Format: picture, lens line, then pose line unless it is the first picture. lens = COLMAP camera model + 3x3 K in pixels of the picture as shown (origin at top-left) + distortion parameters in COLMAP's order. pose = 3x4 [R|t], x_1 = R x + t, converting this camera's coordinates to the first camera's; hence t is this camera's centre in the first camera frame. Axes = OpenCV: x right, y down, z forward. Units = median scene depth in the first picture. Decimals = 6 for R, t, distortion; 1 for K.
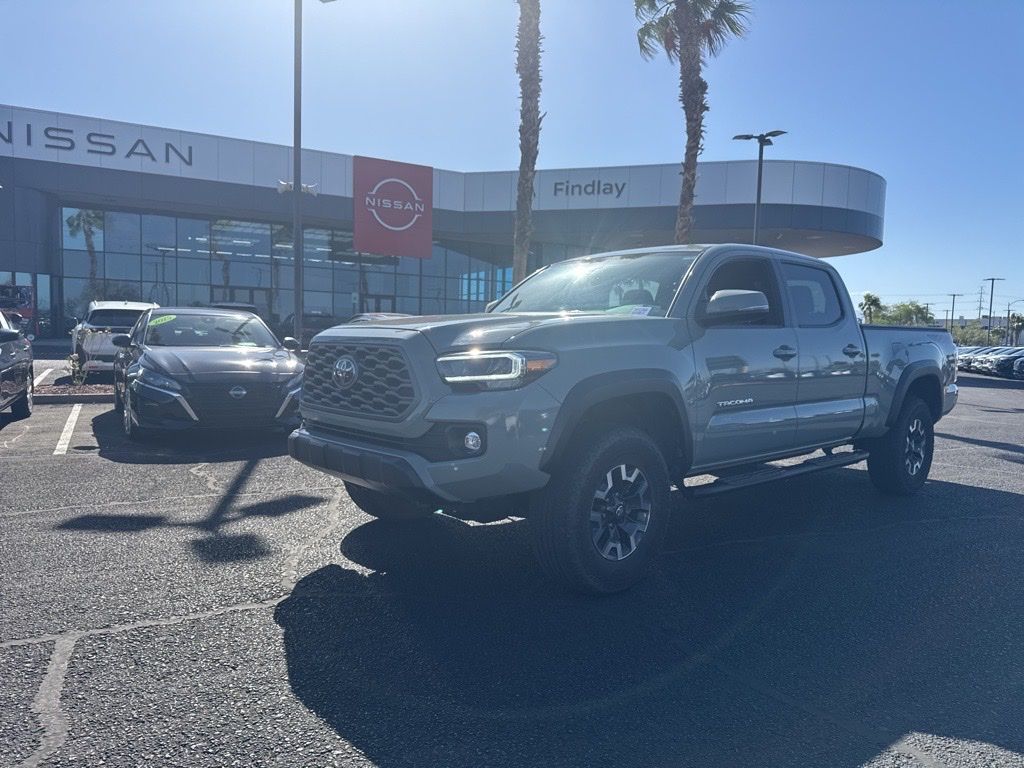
lens RADIAL K [[709.5, 0, 538.3], [0, 709.5, 405.2], [0, 0, 1]] dist [0.044128, -0.054180]
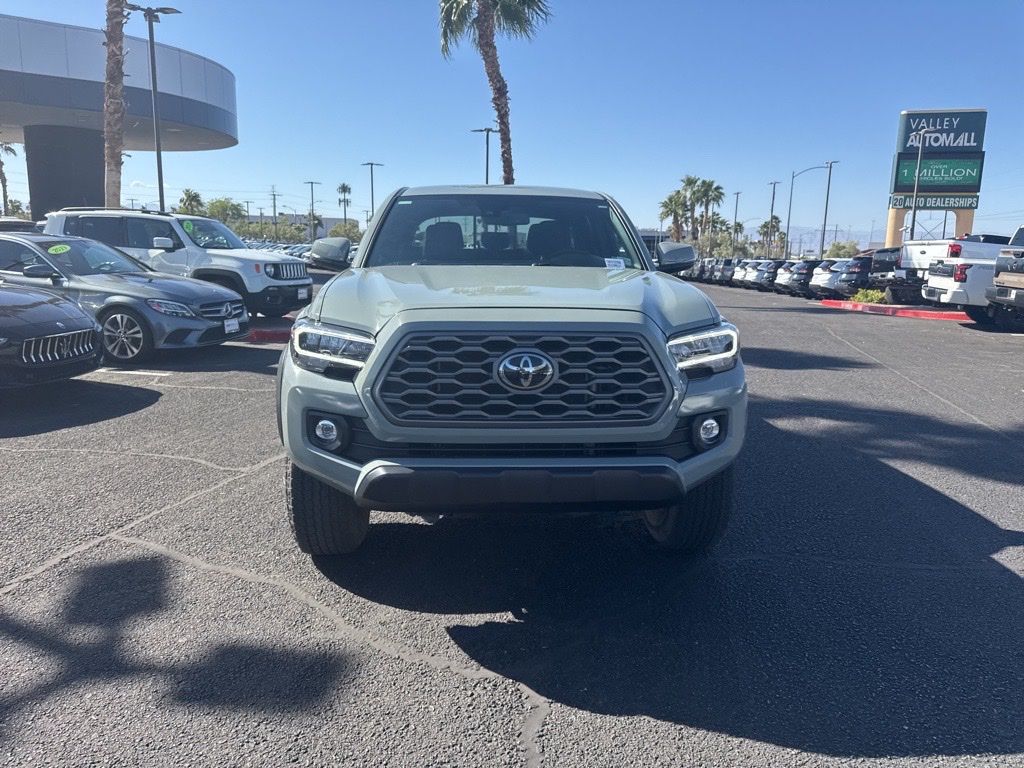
lens RADIAL K [[709.5, 0, 518.8], [0, 709.5, 380.9], [0, 0, 1]] dist [0.044128, -0.054180]
pose [[0.656381, -0.155779, 0.738172, -0.698229], [0.074733, 0.987063, 0.141852, -0.120556], [-0.750719, -0.037943, 0.659531, 0.436973]]
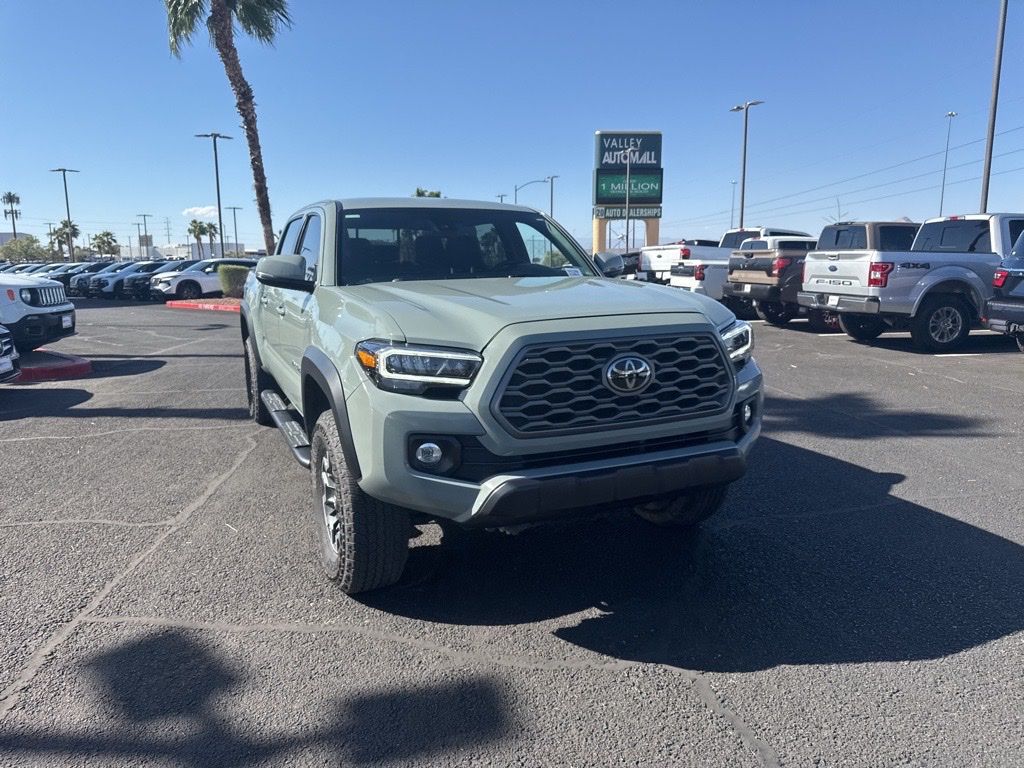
lens RADIAL K [[709.5, 0, 512.6], [0, 709.5, 383.9], [0, 0, 1]] dist [0.044128, -0.054180]
pose [[0.346044, -0.194176, 0.917905, -0.883871], [0.111528, 0.979925, 0.165251, -0.153458], [-0.931566, 0.045188, 0.360753, 0.707556]]
